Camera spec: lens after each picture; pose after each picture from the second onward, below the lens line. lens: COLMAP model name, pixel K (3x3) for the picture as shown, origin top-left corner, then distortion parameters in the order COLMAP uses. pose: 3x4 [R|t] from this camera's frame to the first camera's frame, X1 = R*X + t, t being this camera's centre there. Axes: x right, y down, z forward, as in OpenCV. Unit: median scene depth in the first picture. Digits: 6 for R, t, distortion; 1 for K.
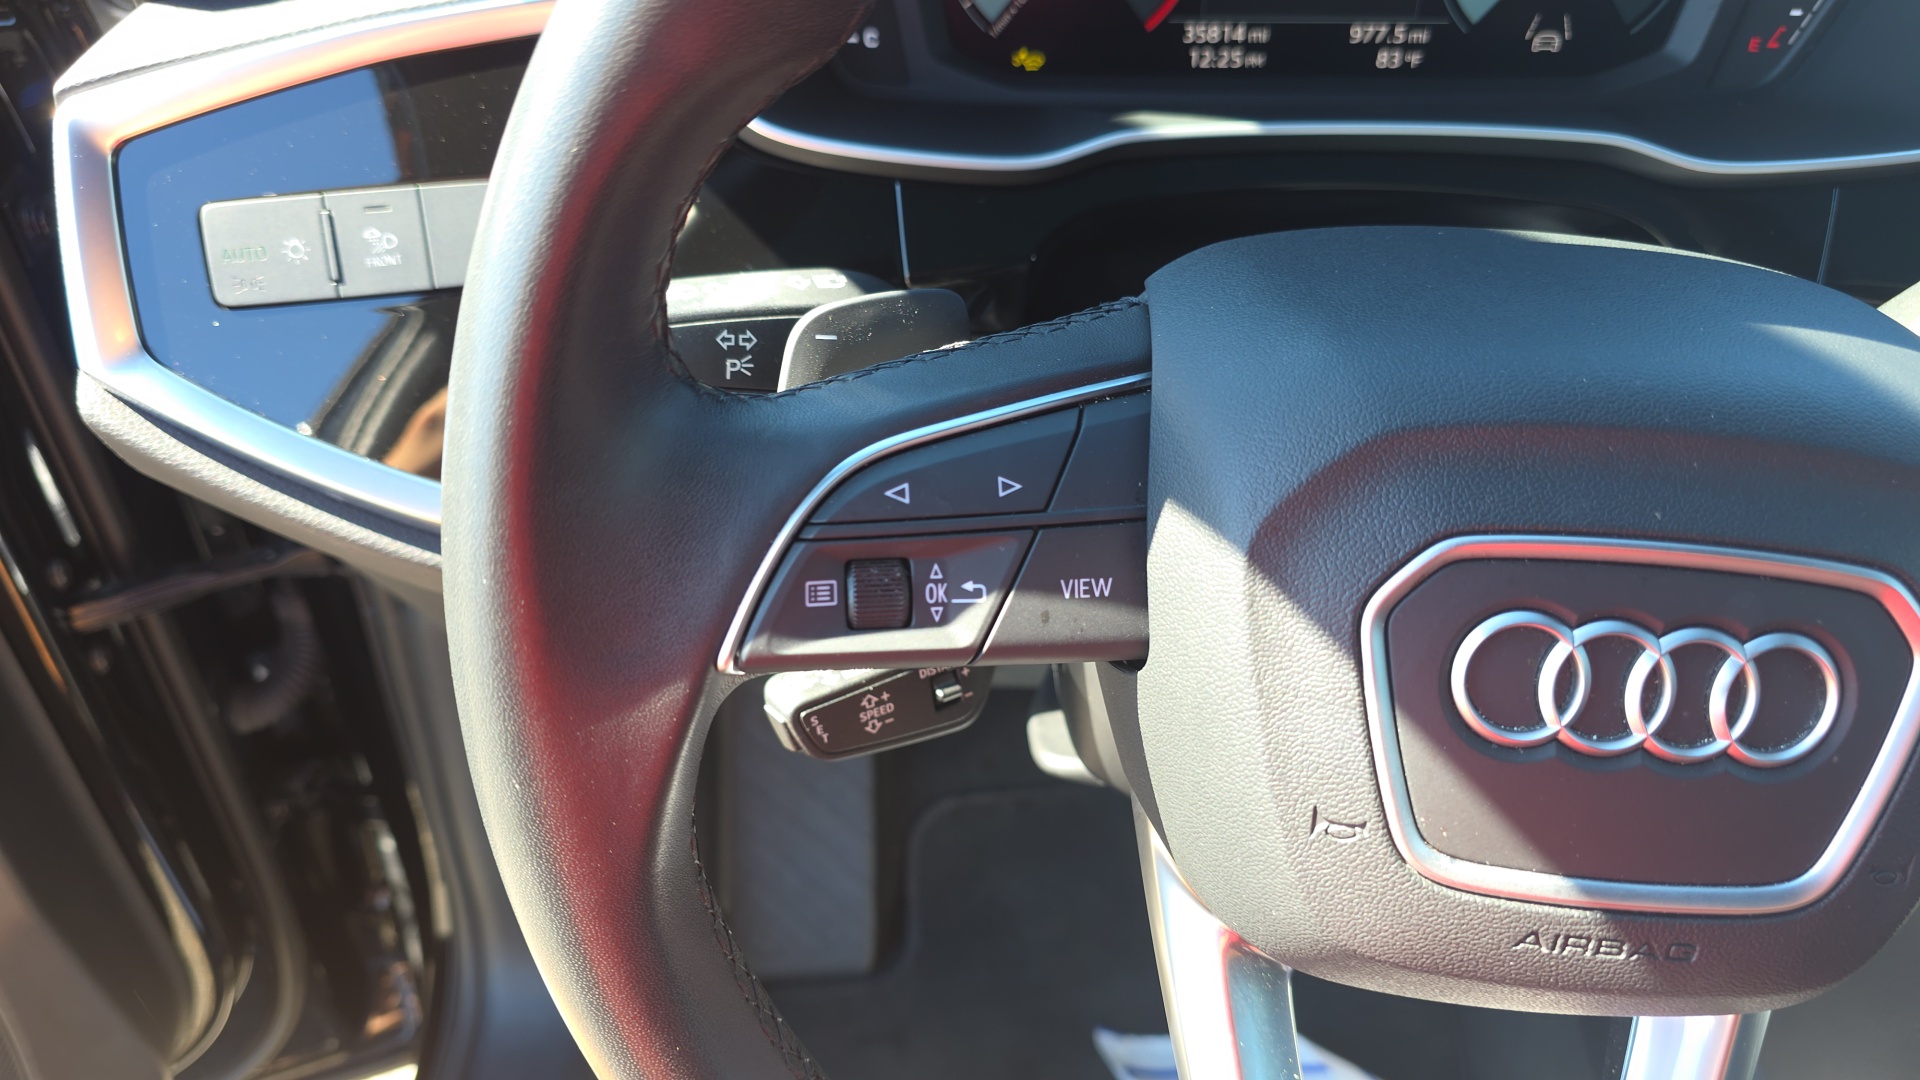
lens RADIAL K [[1356.1, 0, 961.8], [0, 1356.1, 545.9], [0, 0, 1]] dist [0.024100, -0.052894]
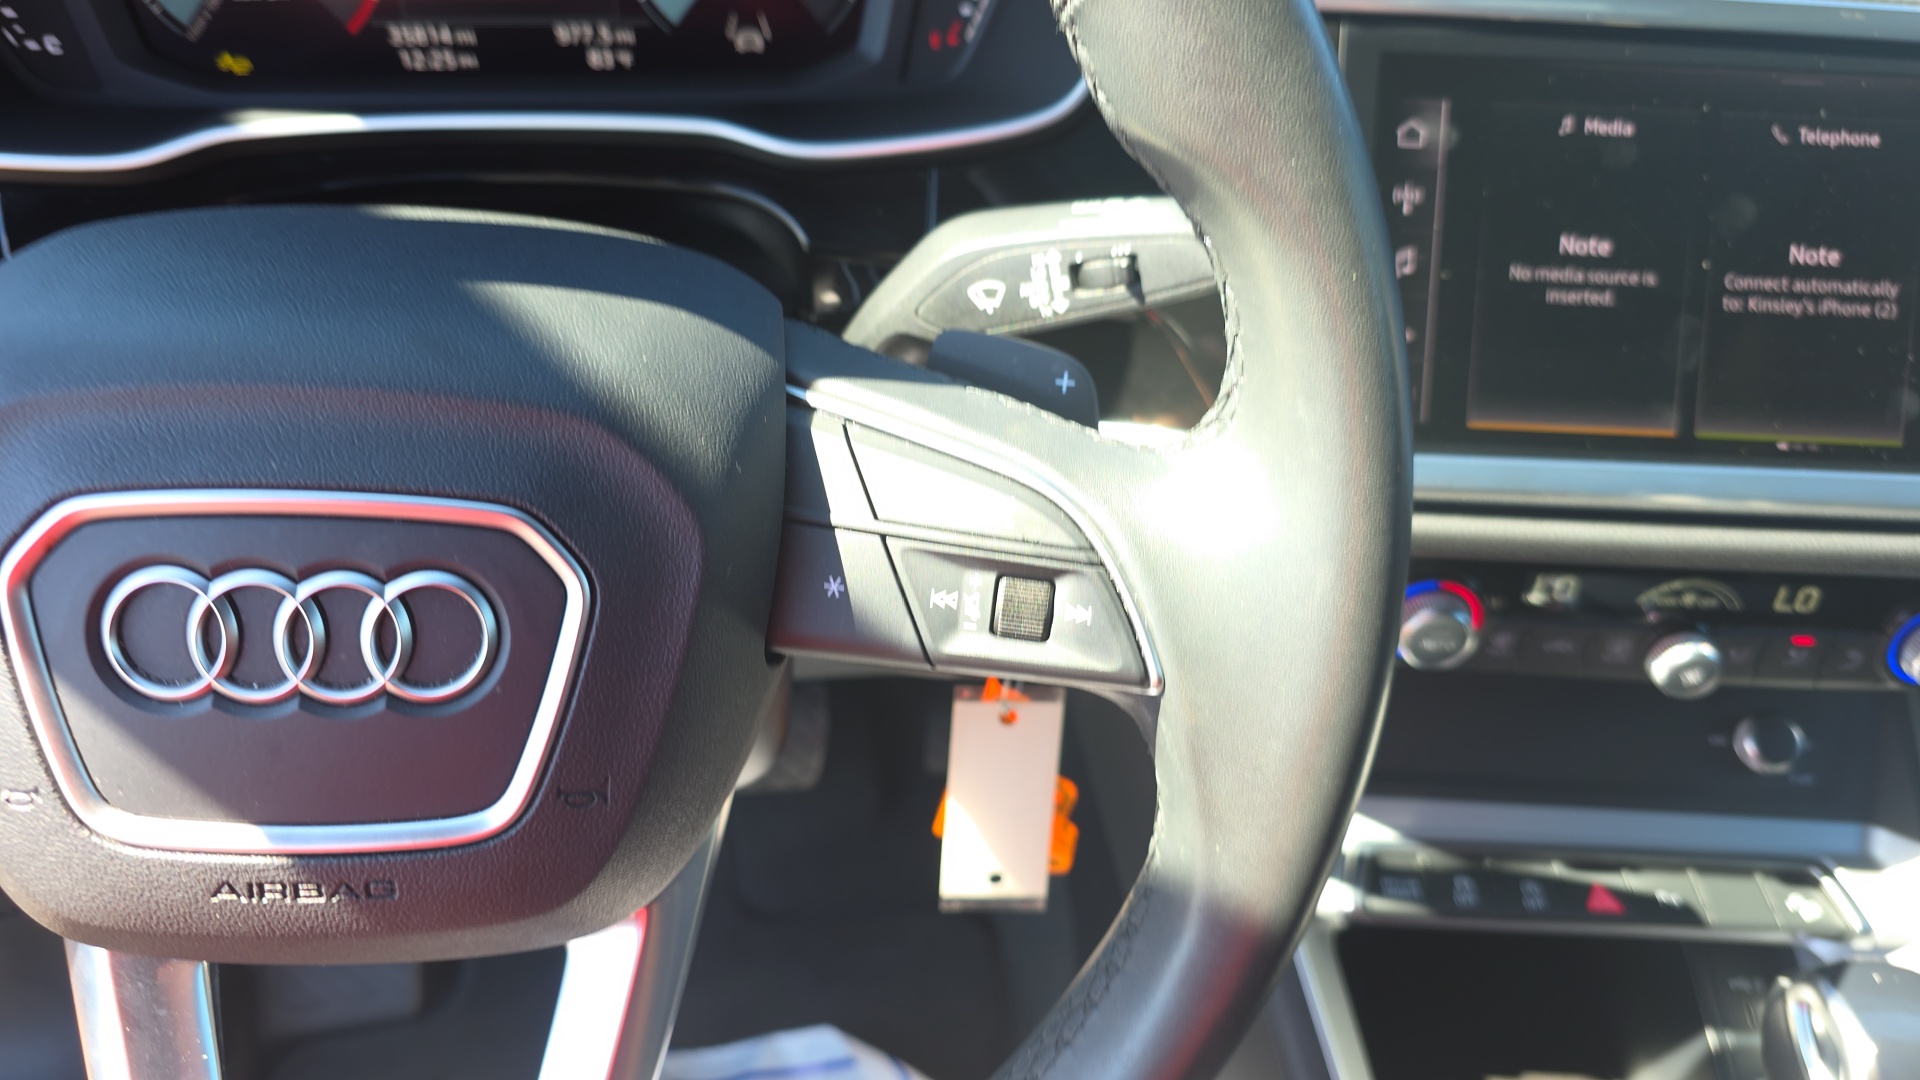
lens RADIAL K [[1357.3, 0, 955.4], [0, 1357.3, 516.7], [0, 0, 1]] dist [0.003951, -0.031515]
pose [[0.986802, -0.058362, 0.151048, 0.488891], [0.063519, 0.997543, -0.029544, 0.044795], [-0.148952, 0.038749, 0.988085, -0.055969]]
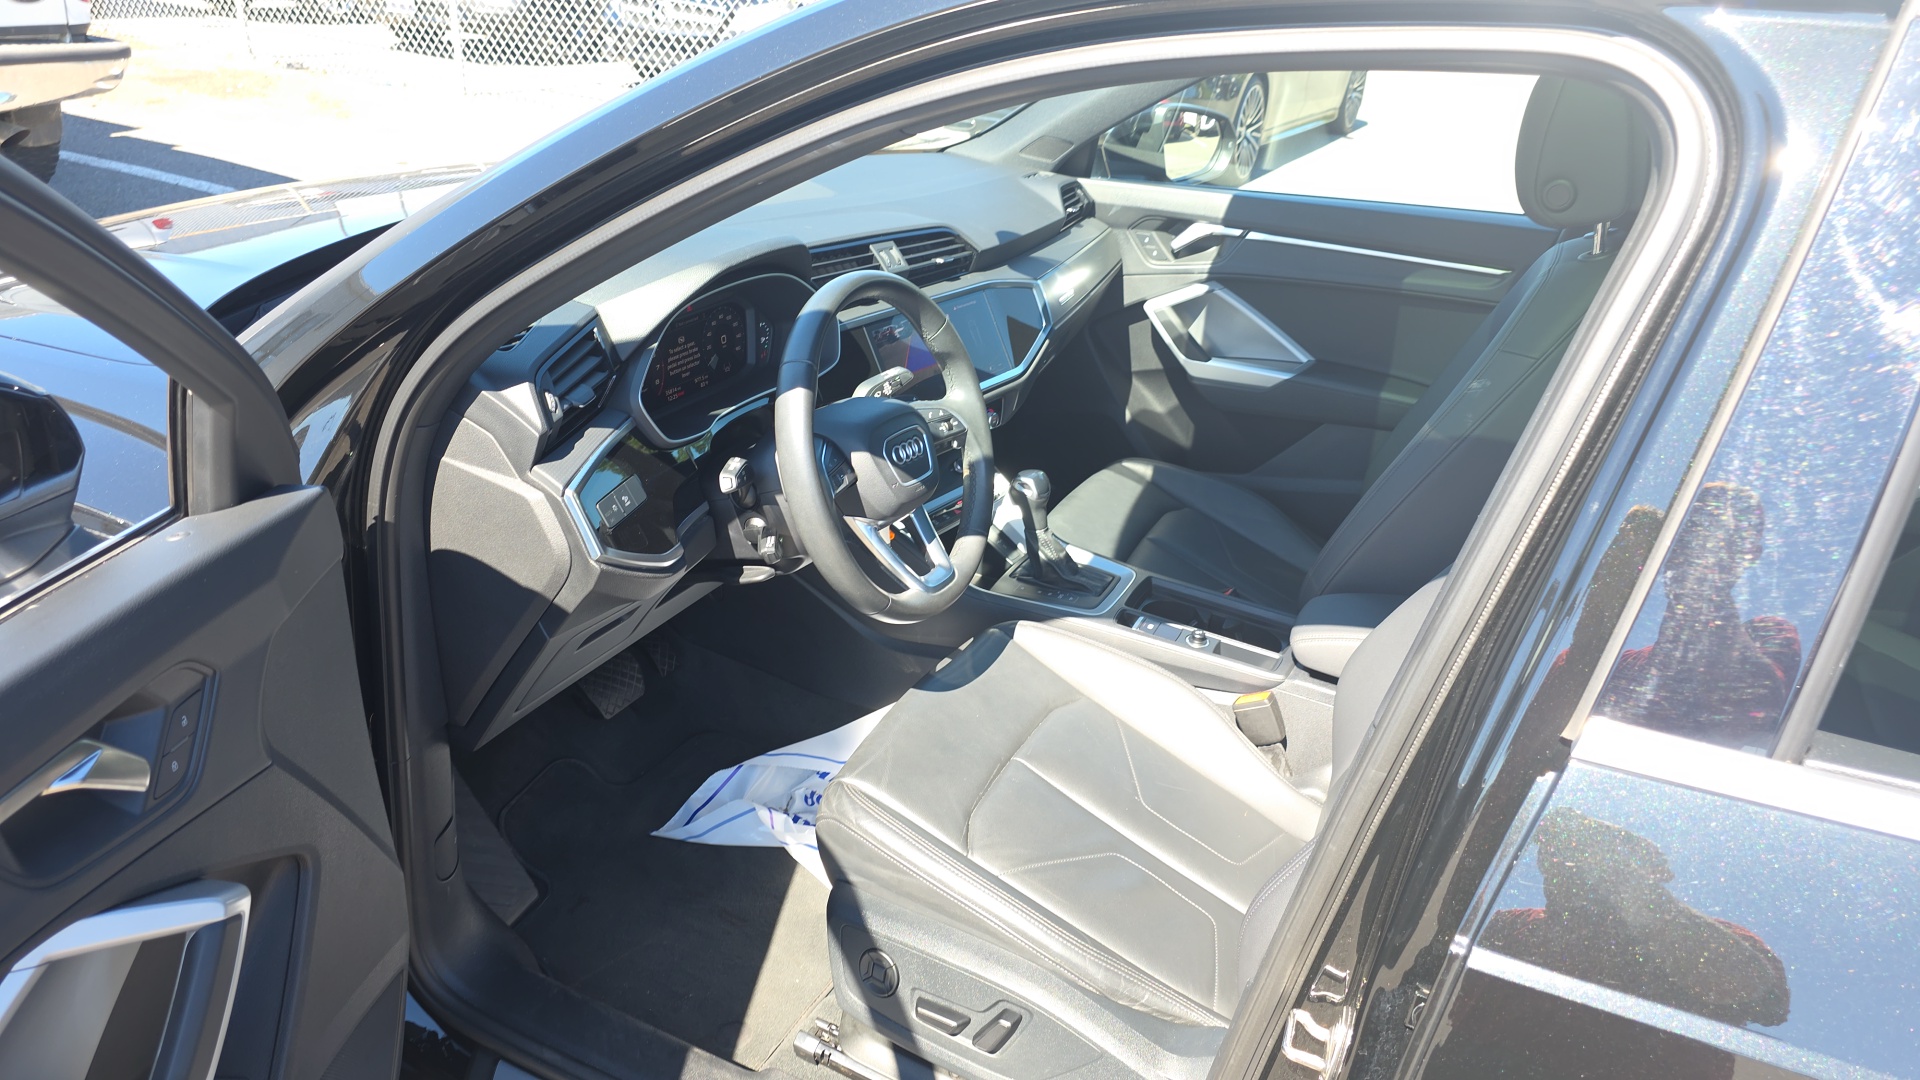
lens RADIAL K [[1243.4, 0, 960.0], [0, 1243.4, 540.0], [0, 0, 1]] dist [0.057335, 0.001094]
pose [[0.426875, -0.372757, 0.823911, -2.802986], [0.496098, 0.858285, 0.131276, -0.116329], [-0.756085, 0.352702, 0.551305, -1.488111]]
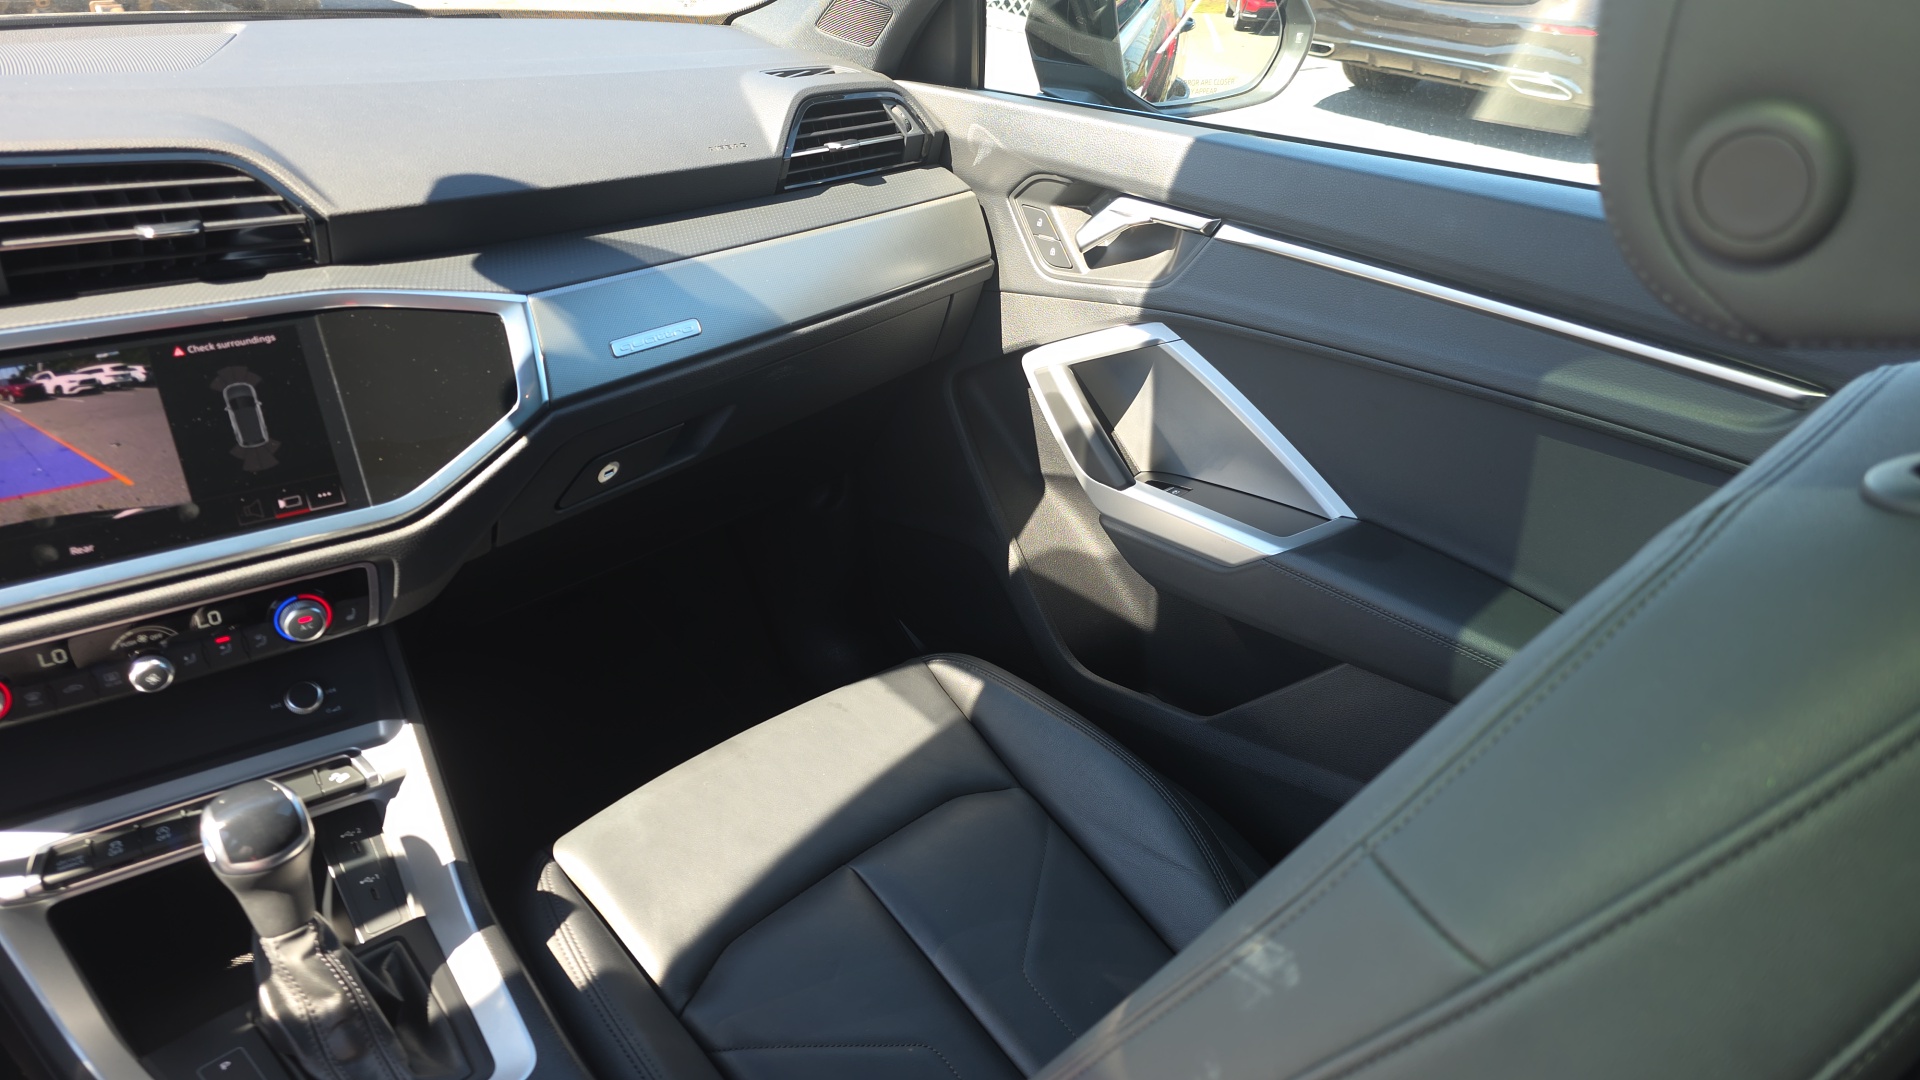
lens RADIAL K [[1289.8, 0, 984.7], [0, 1289.8, 544.2], [0, 0, 1]] dist [0.047589, -0.047302]
pose [[0.686236, -0.317111, 0.654615, 0.914070], [0.387162, 0.921128, 0.040353, 0.418164], [-0.615781, 0.225750, 0.754884, -1.383585]]
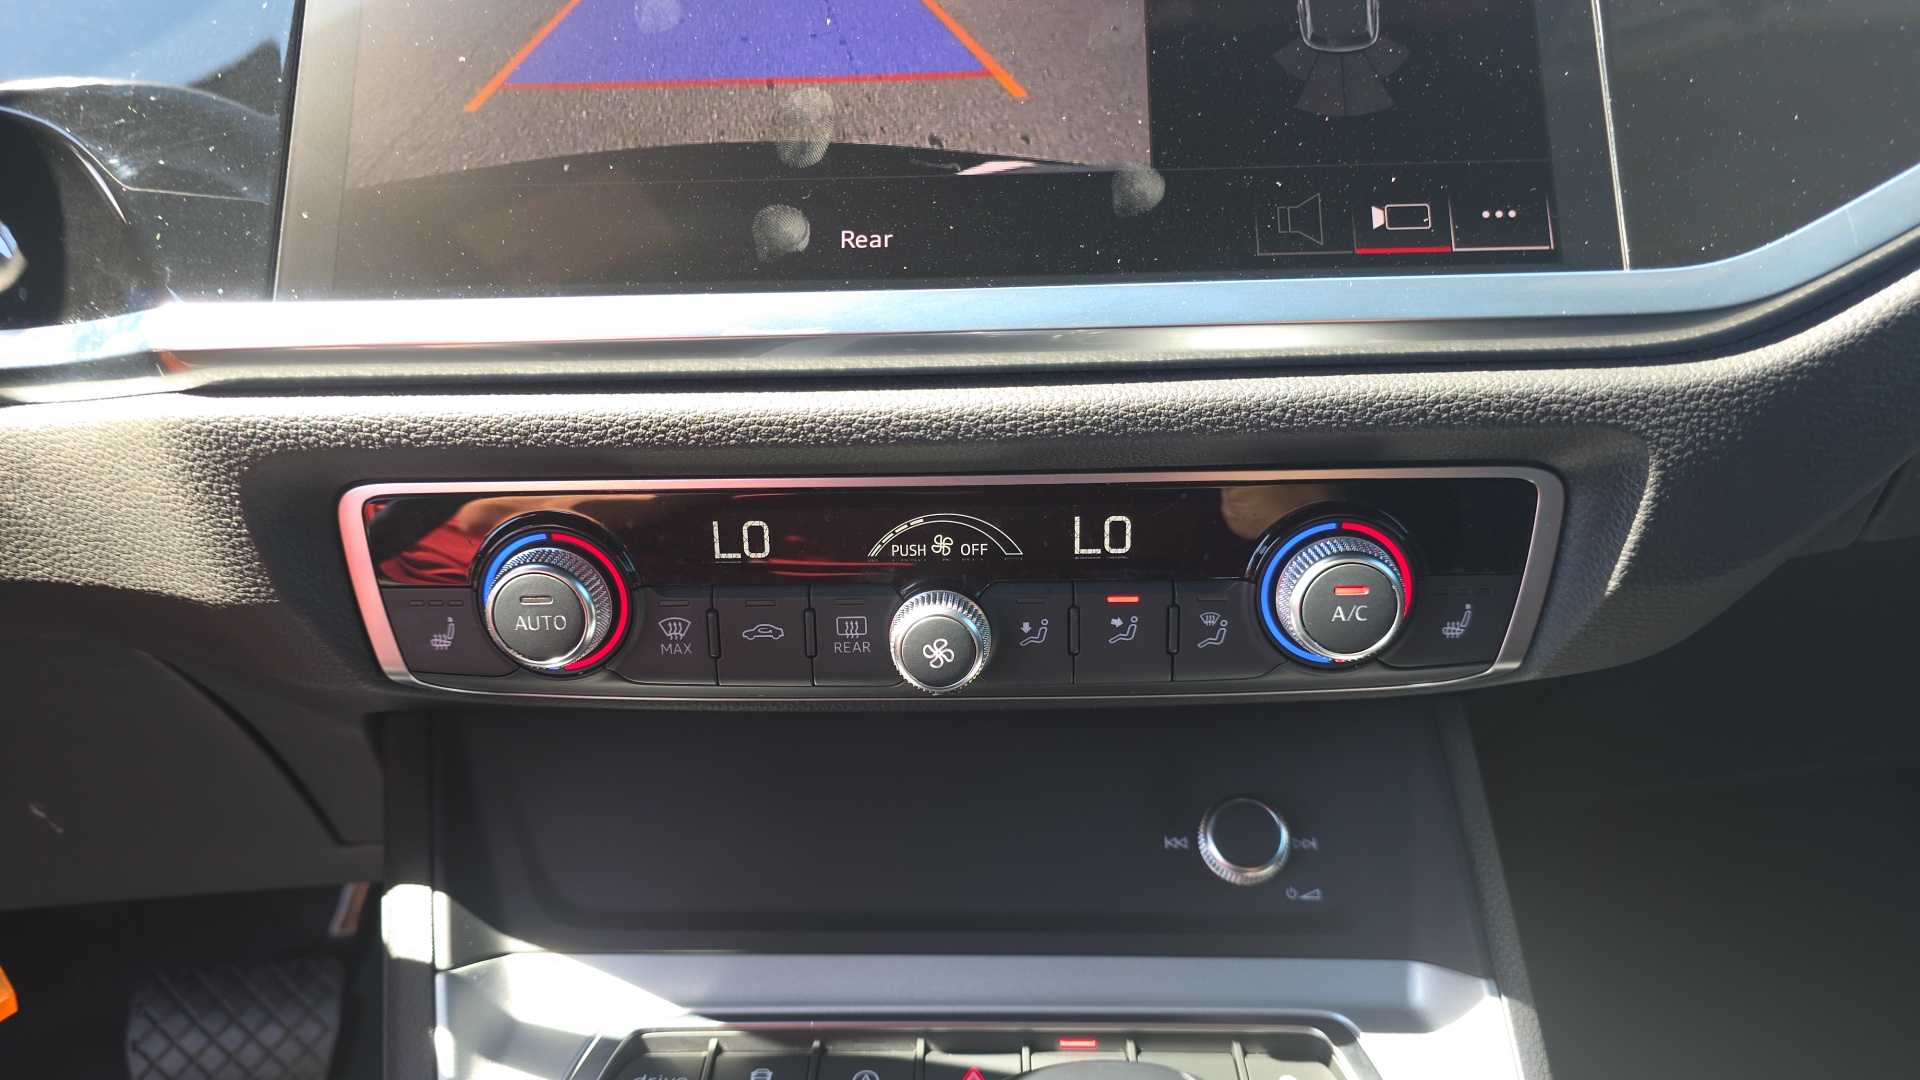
lens RADIAL K [[1305.7, 0, 940.2], [0, 1305.7, 530.9], [0, 0, 1]] dist [0.053214, -0.098987]
pose [[0.985025, -0.059397, 0.161857, 1.179696], [0.109610, 0.940384, -0.321969, 0.359863], [-0.133084, 0.334889, 0.932812, 0.318697]]
